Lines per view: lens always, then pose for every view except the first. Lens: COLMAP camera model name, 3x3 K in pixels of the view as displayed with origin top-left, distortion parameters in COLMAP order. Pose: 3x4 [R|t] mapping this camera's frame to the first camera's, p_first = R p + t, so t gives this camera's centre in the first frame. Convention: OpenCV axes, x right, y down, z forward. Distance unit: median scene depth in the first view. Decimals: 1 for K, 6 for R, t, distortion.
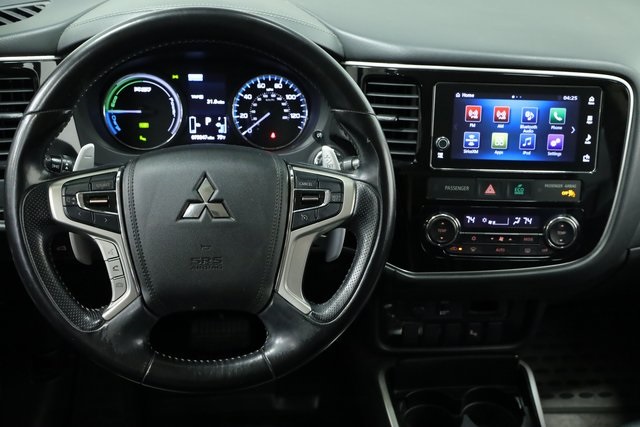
lens RADIAL K [[770.4, 0, 320.0], [0, 770.4, 213.5], [0, 0, 1]] dist [0.075829, 0.032404]
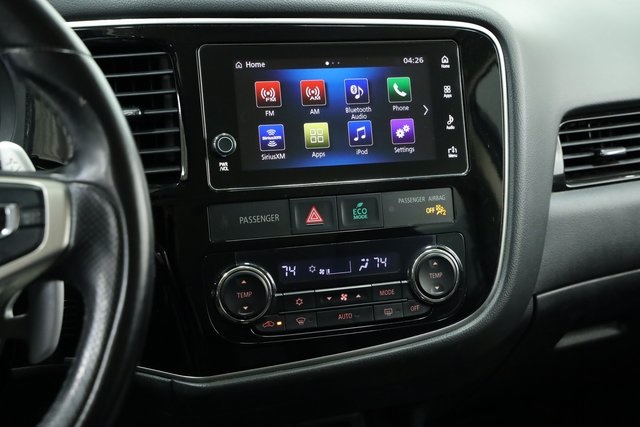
lens RADIAL K [[1015.7, 0, 320.0], [0, 1015.7, 213.5], [0, 0, 1]] dist [0.117367, -0.000886]
pose [[0.962347, -0.106519, 0.250085, 0.029108], [0.149365, 0.975898, -0.159101, 0.092685], [-0.227110, 0.190464, 0.955063, 0.251719]]
